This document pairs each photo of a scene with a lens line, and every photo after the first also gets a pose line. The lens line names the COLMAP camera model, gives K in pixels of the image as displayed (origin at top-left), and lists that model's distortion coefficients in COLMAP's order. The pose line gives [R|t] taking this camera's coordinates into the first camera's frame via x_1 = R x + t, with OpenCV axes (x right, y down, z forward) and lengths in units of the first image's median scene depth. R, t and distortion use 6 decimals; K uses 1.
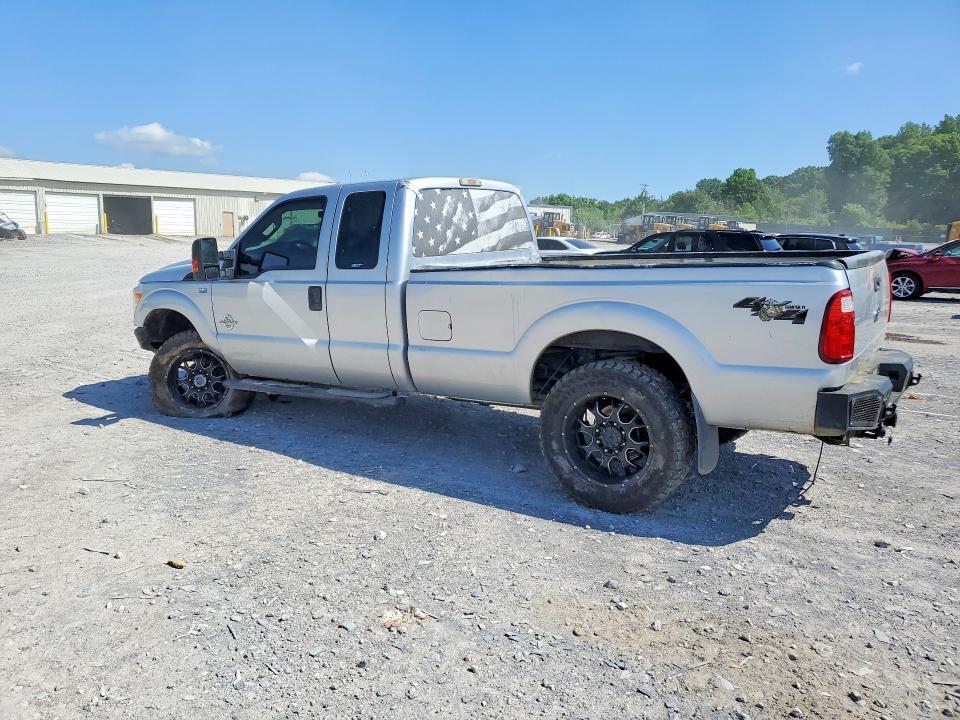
lens RADIAL K [[721.1, 0, 471.5], [0, 721.1, 360.3], [0, 0, 1]] dist [0.011163, 0.000922]
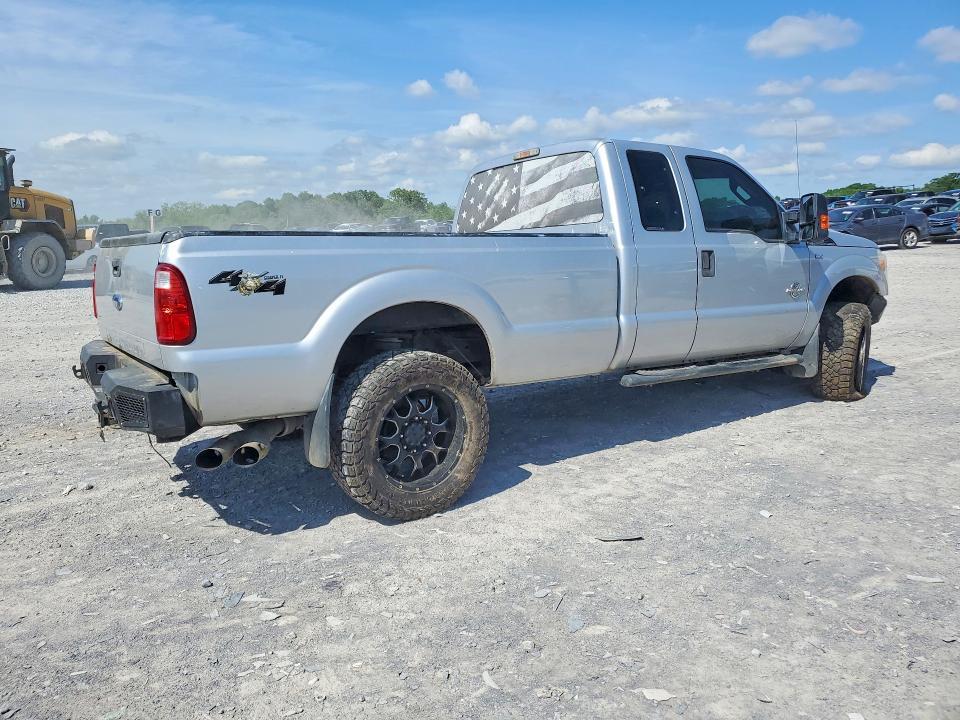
lens RADIAL K [[721.1, 0, 471.5], [0, 721.1, 360.3], [0, 0, 1]] dist [0.011163, 0.000922]
pose [[-0.367503, 0.169256, -0.914491, 0.944482], [-0.128284, 0.964675, 0.230097, -0.198054], [0.921132, 0.201876, -0.332809, 1.322346]]
